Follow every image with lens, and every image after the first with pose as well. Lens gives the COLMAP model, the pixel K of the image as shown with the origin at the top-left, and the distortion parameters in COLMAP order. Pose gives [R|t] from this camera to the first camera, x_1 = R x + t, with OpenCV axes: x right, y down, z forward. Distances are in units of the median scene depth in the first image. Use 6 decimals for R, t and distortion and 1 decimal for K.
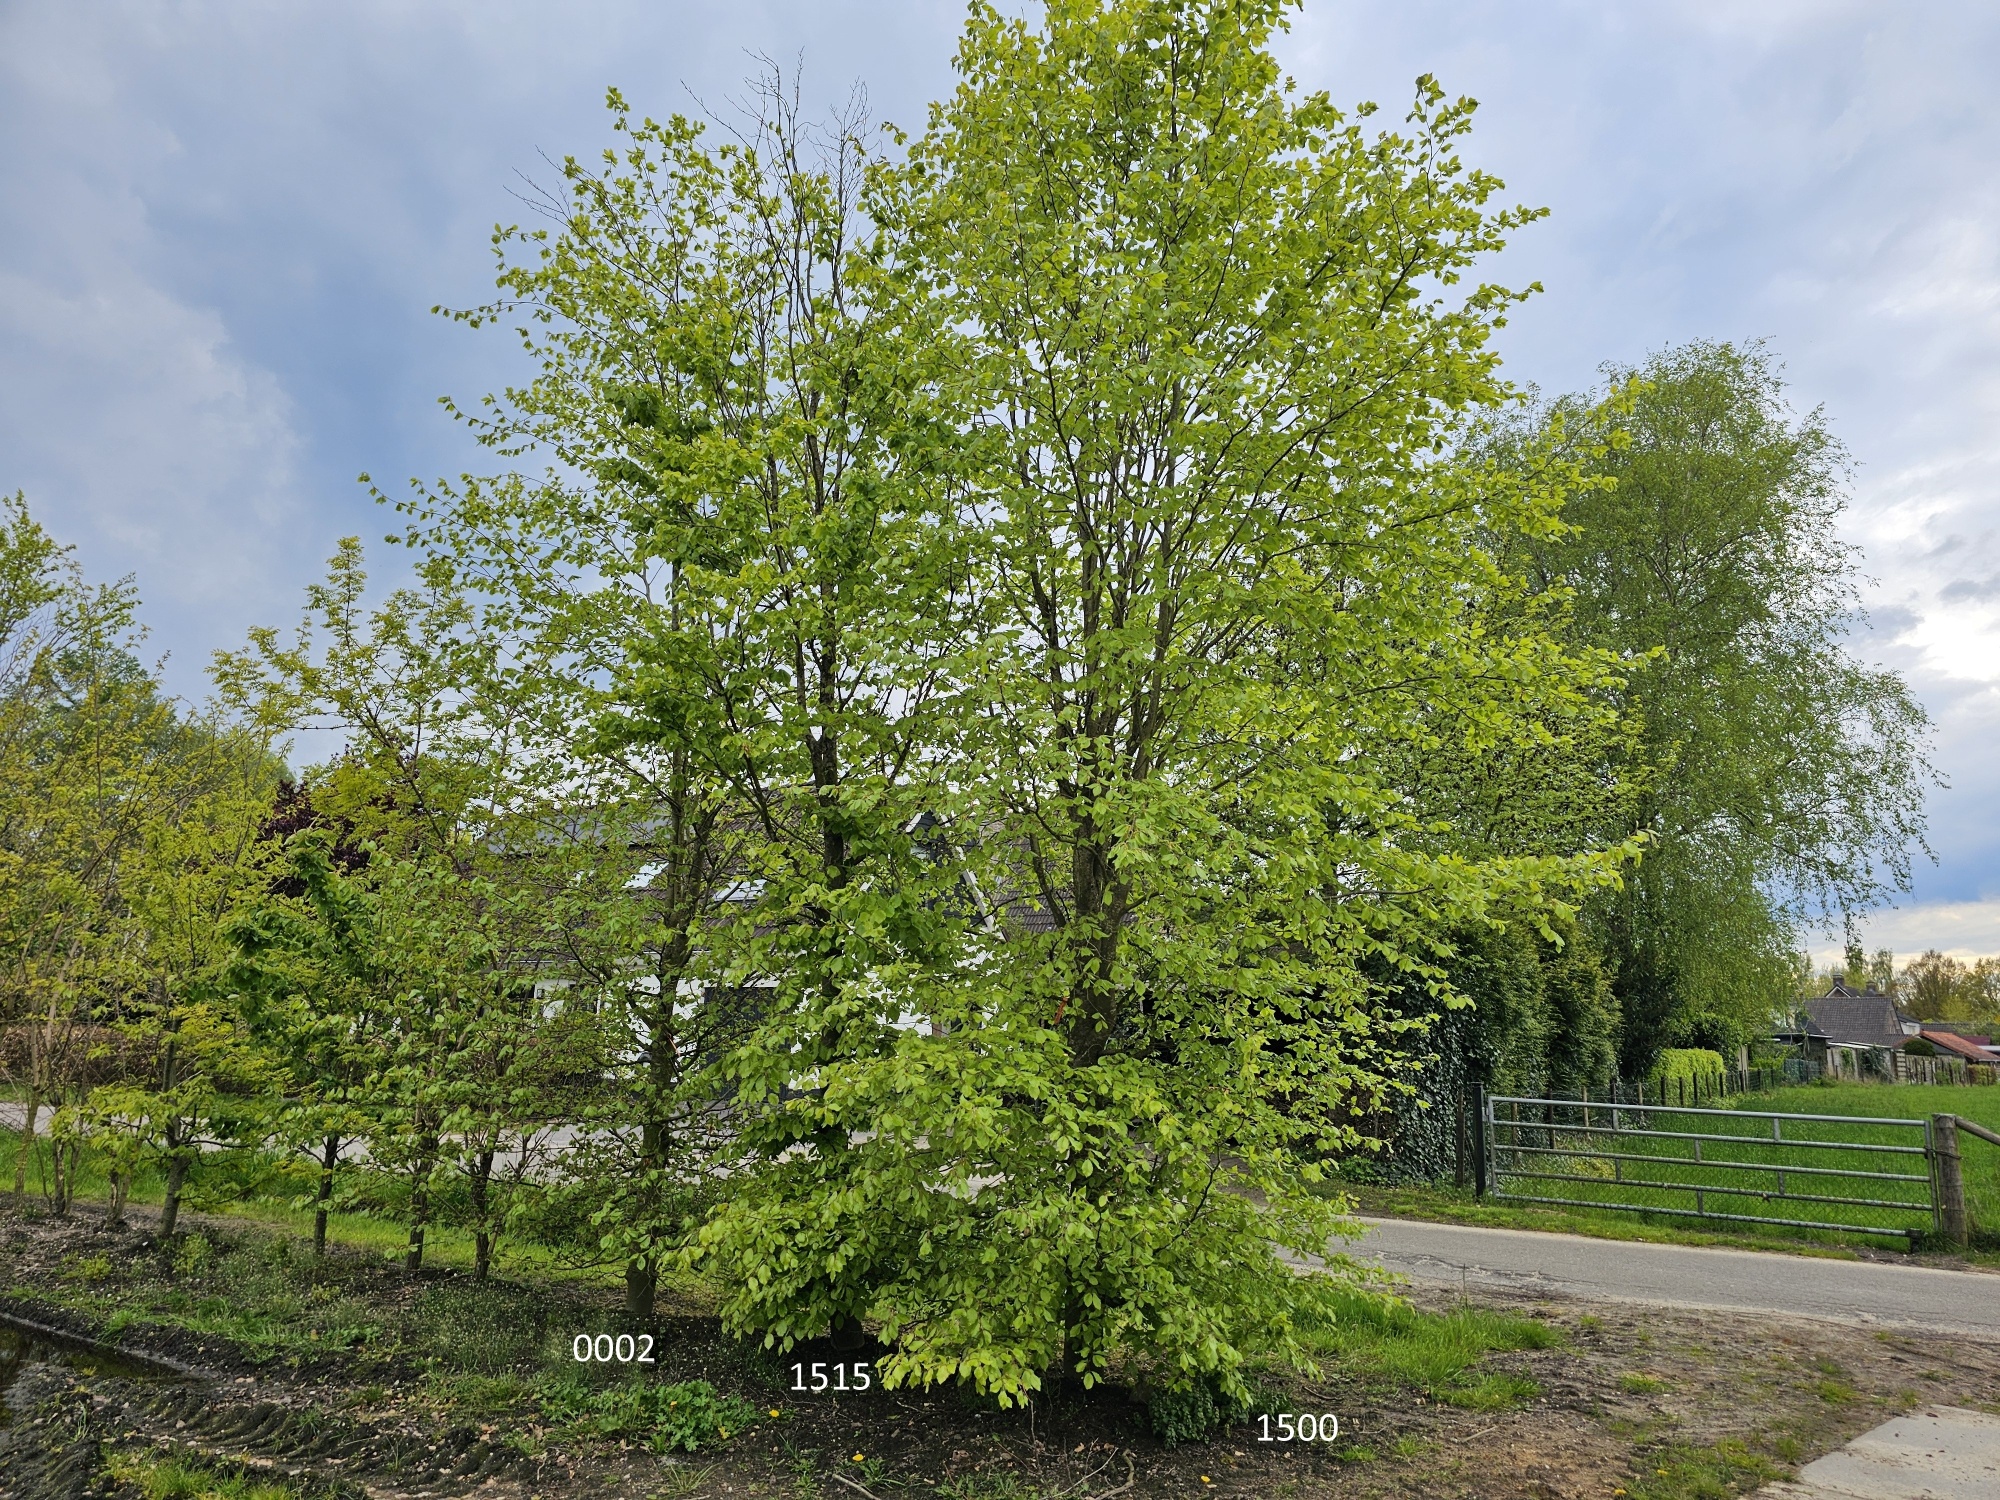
lens RADIAL K [[1596.4, 0, 1009.6], [0, 1596.4, 738.1], [0, 0, 1]] dist [0.116458, -0.157302]
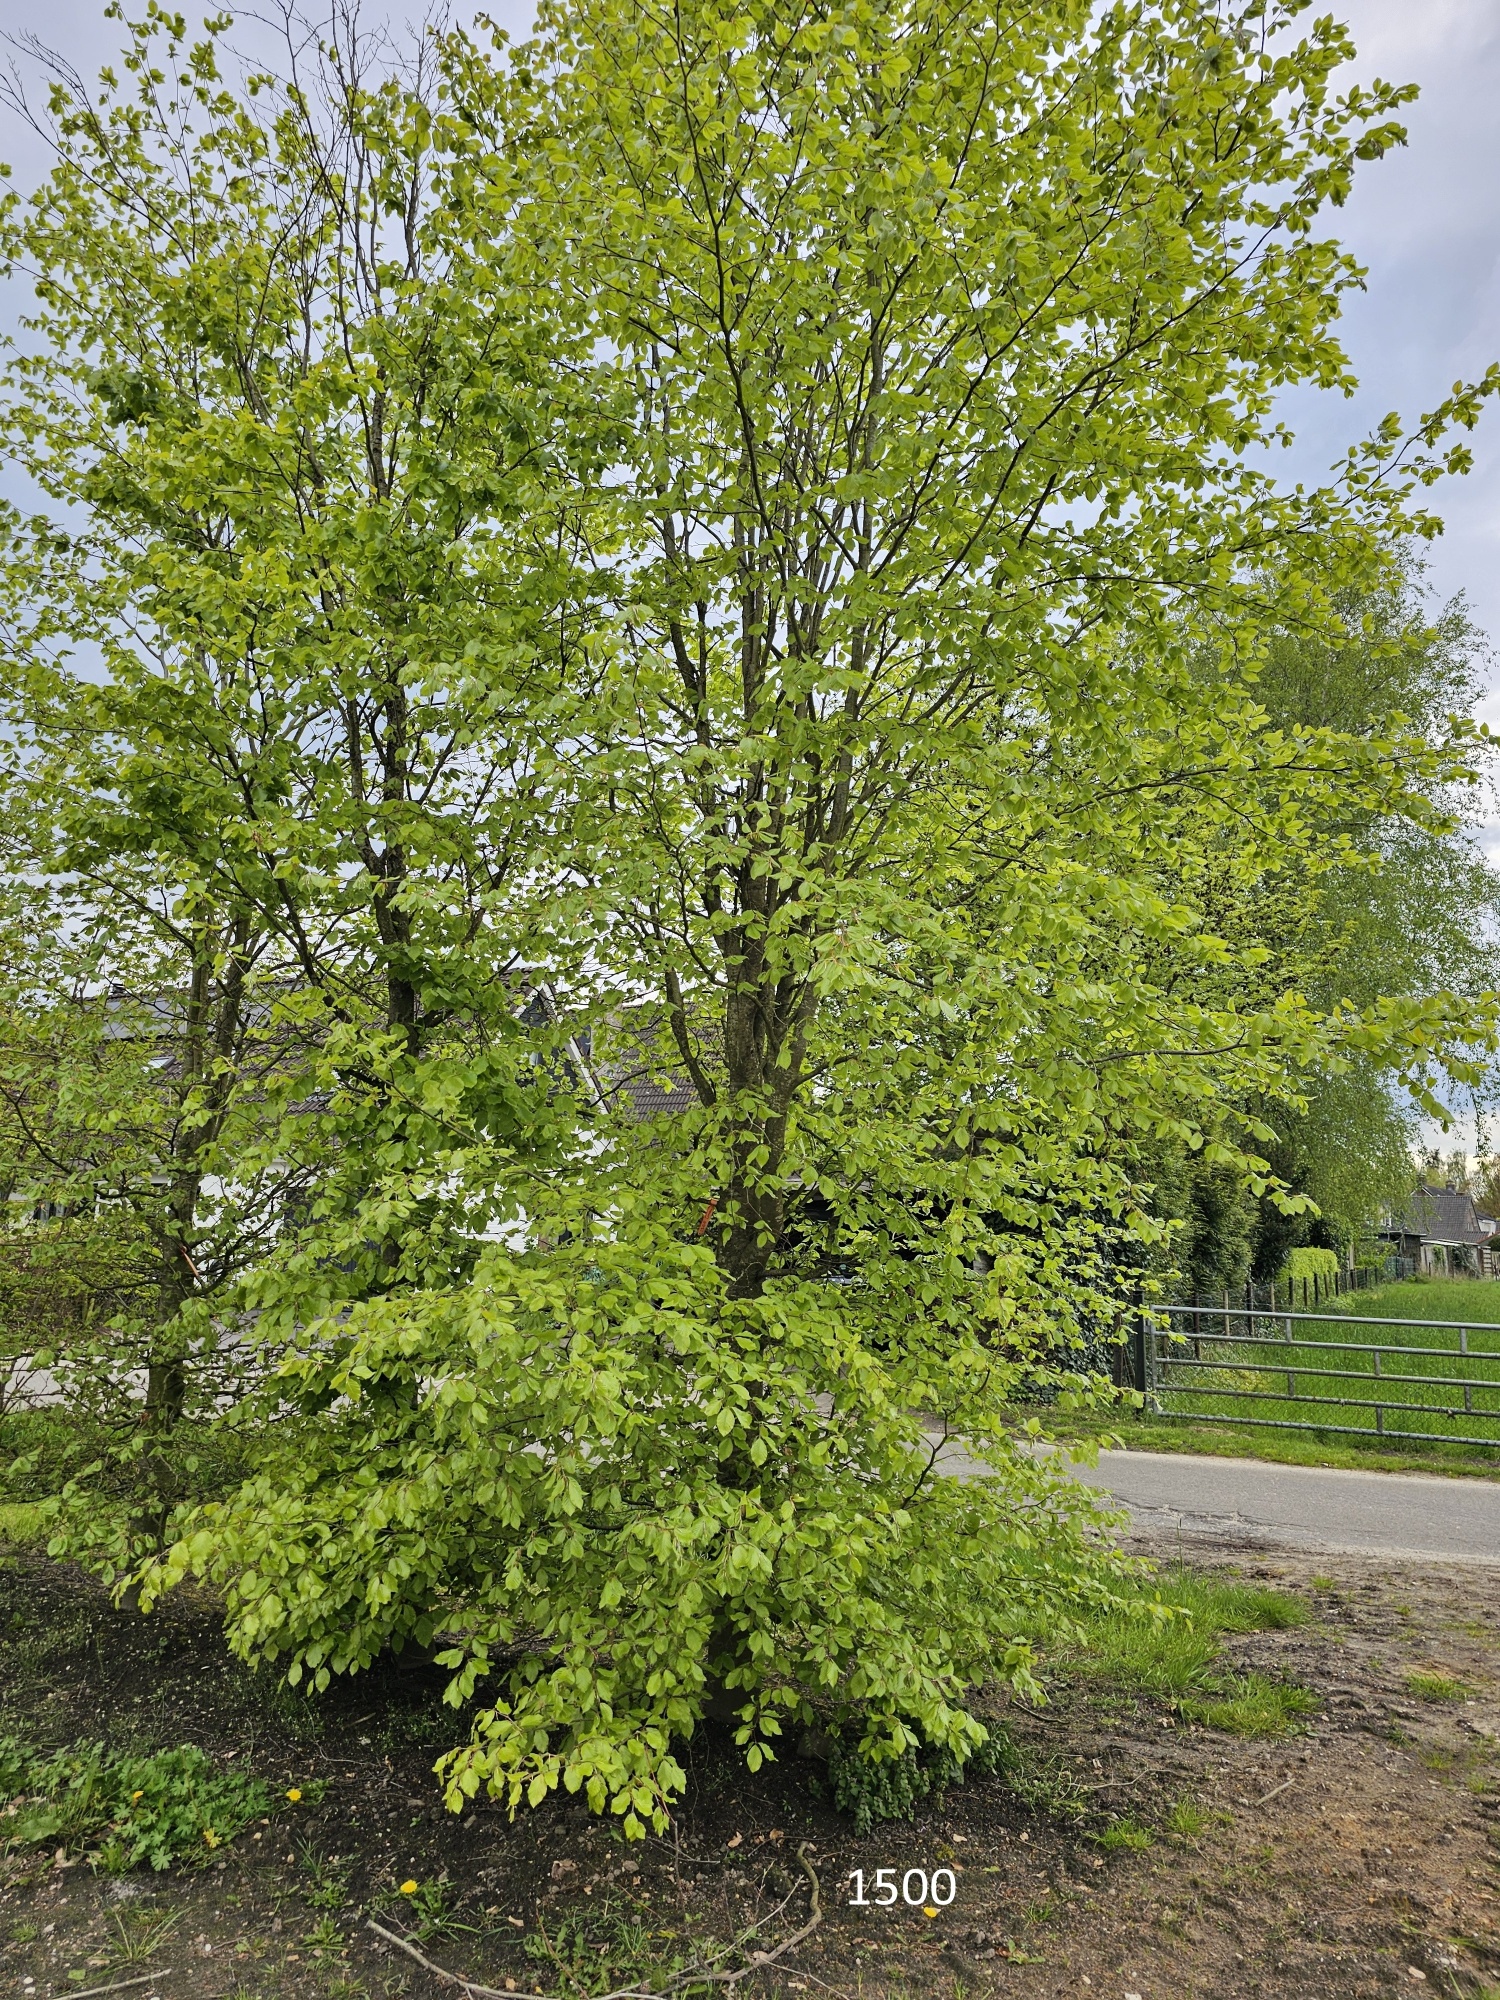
lens RADIAL K [[1596.4, 0, 750.0], [0, 1596.4, 1000.0], [0, 0, 1]] dist [0.116458, -0.157302]
pose [[0.996683, 0.010776, 0.080667, -0.010064], [-0.013844, 0.999198, 0.037571, 0.045706], [-0.080197, -0.038563, 0.996033, 0.290720]]
